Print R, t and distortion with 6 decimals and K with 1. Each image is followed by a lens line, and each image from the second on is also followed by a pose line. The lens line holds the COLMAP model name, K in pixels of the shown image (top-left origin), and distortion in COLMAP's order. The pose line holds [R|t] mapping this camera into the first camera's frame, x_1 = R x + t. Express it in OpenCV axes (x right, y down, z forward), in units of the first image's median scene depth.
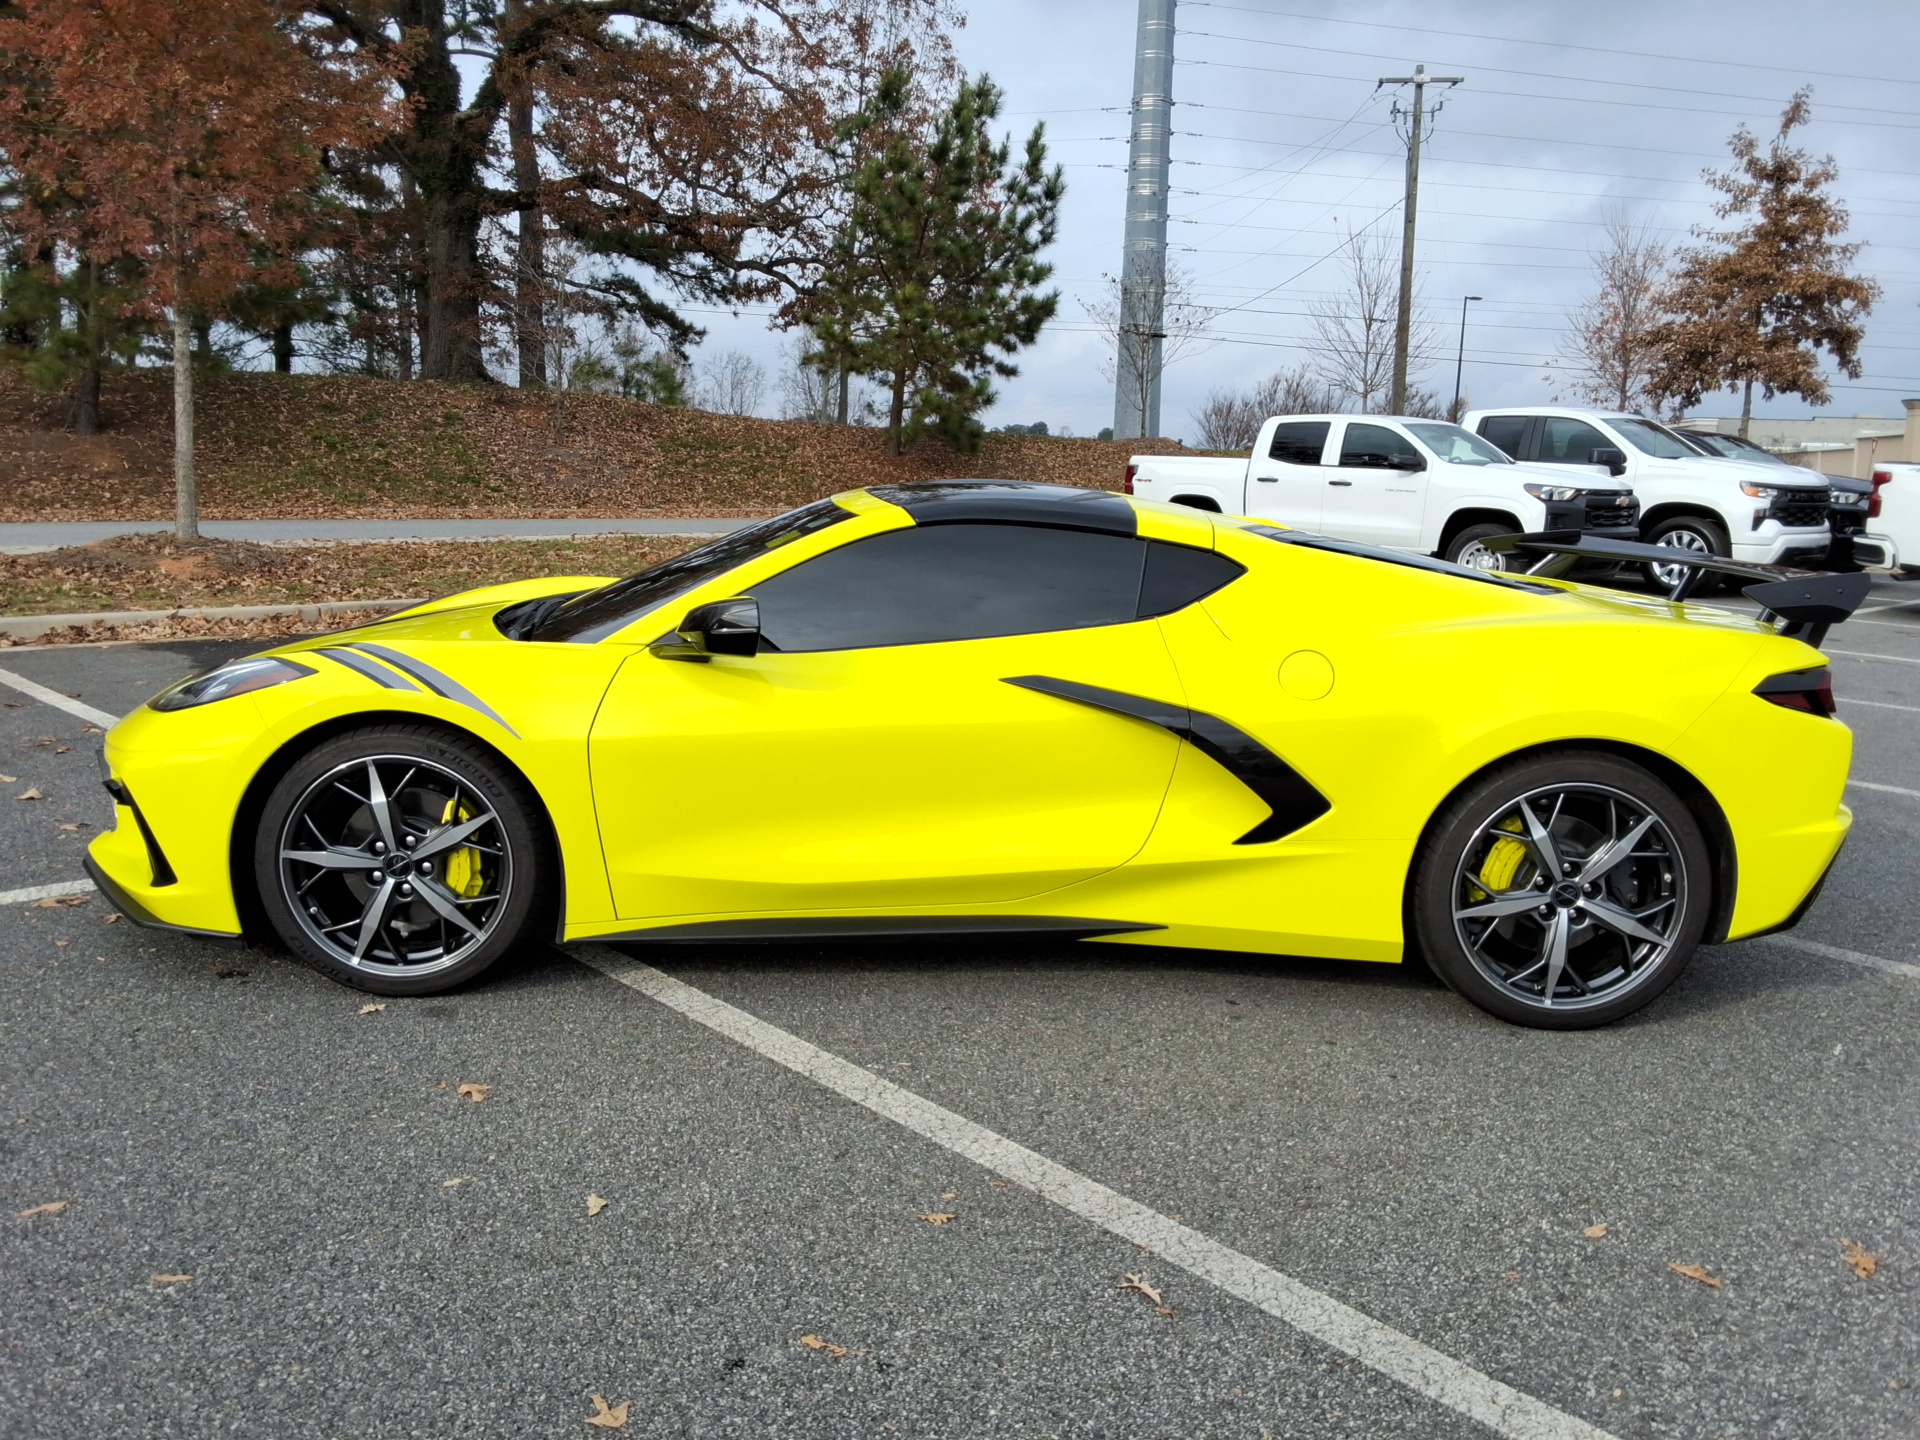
lens RADIAL K [[1537.8, 0, 977.2], [0, 1537.8, 686.4], [0, 0, 1]] dist [0.115084, -0.182899]
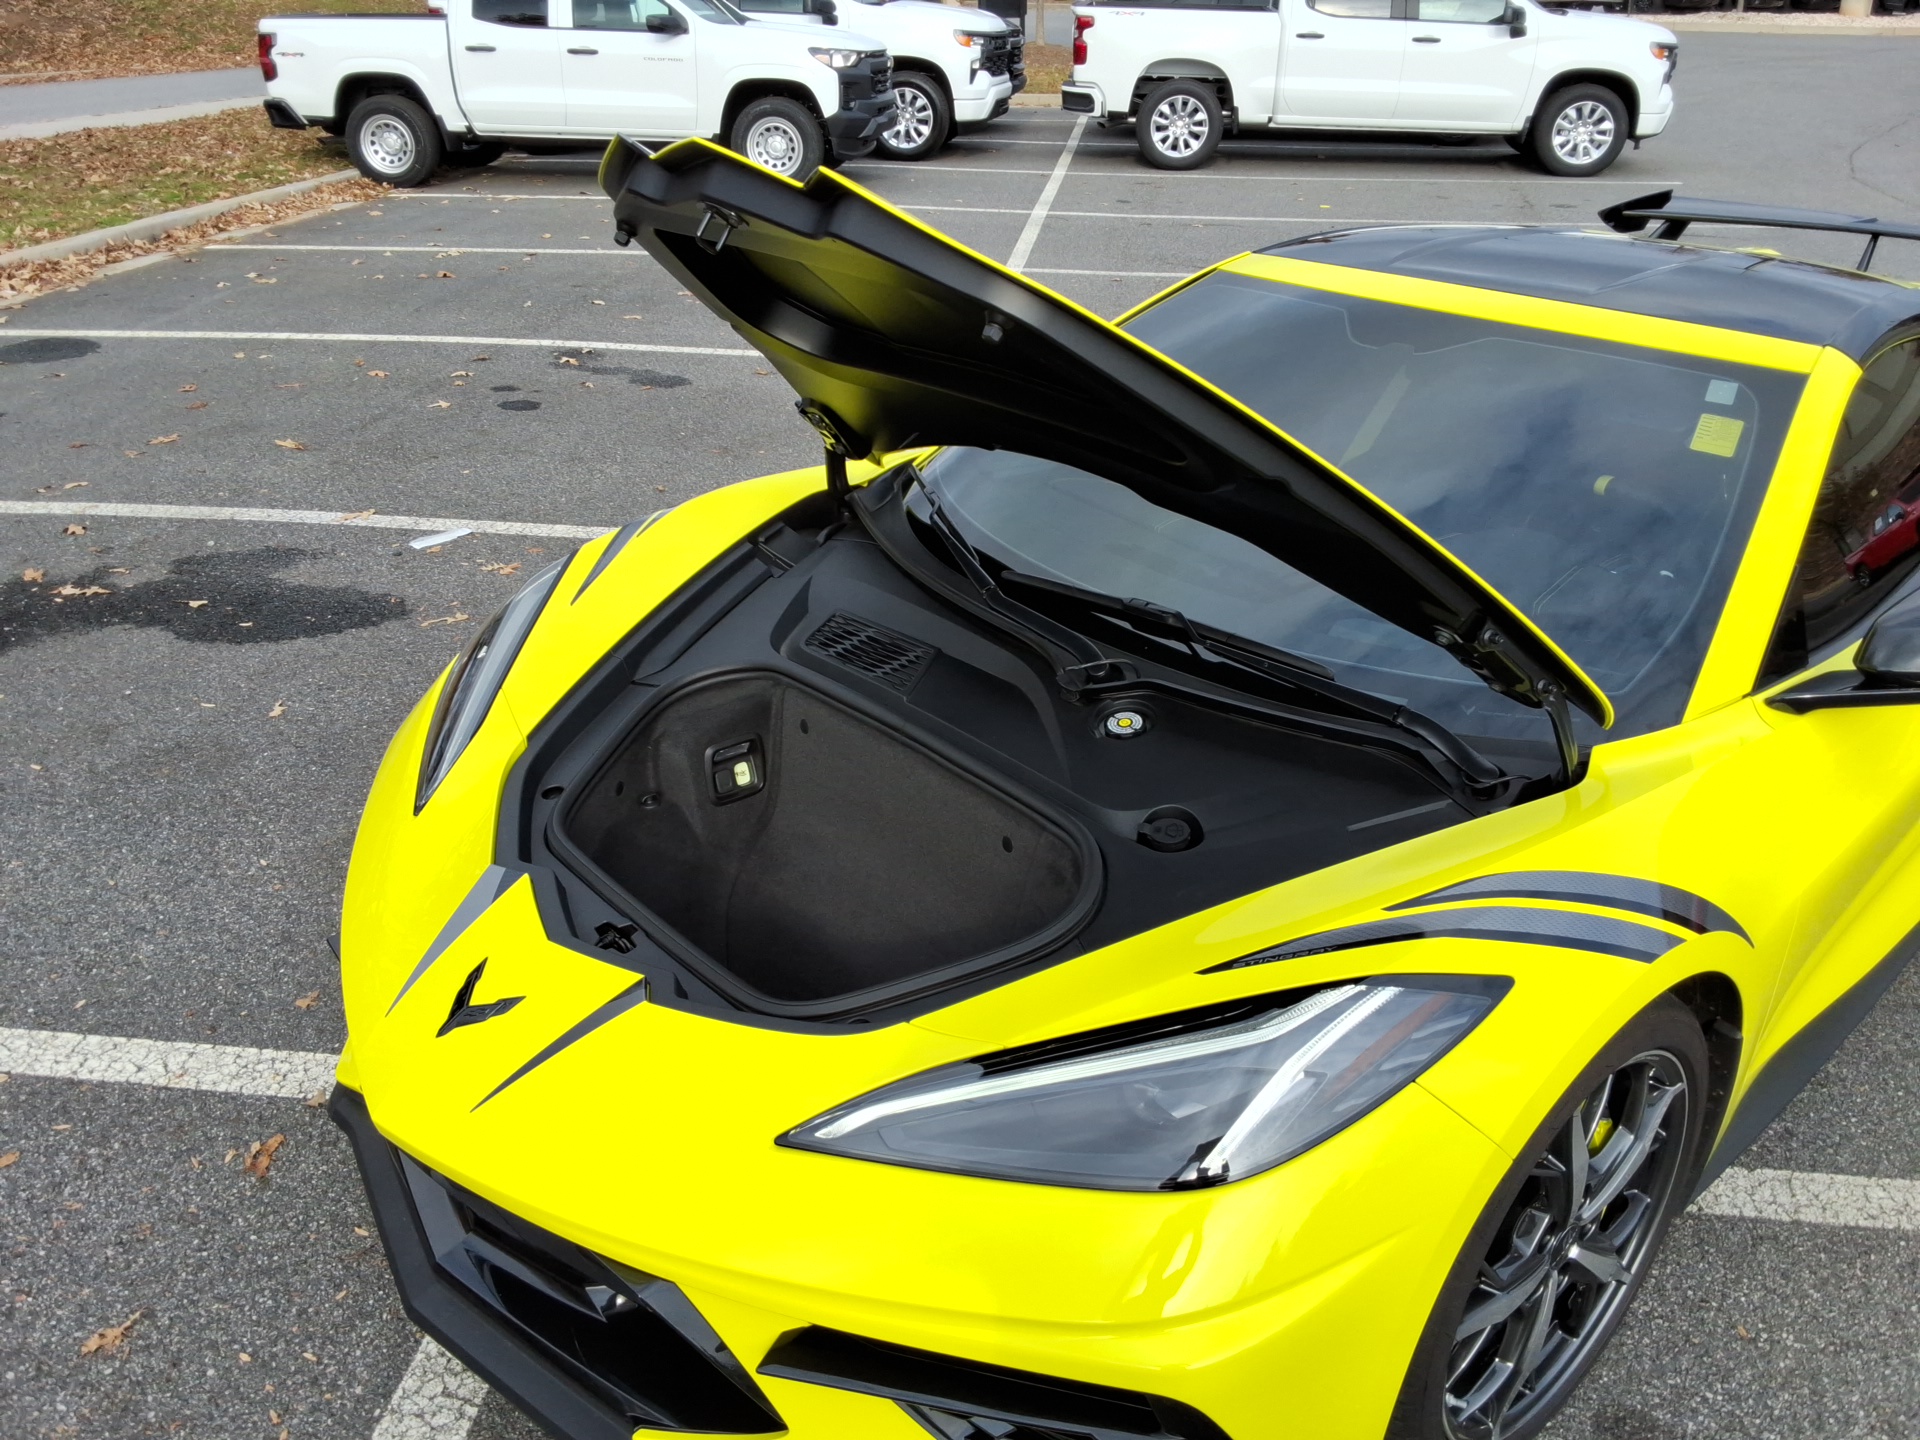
lens RADIAL K [[1552.7, 0, 980.5], [0, 1552.7, 681.9], [0, 0, 1]] dist [0.081096, -0.132099]
pose [[0.770093, -0.284686, 0.570886, -0.123605], [0.113178, 0.941676, 0.316919, -0.039920], [-0.627812, -0.179445, 0.757398, 0.123946]]
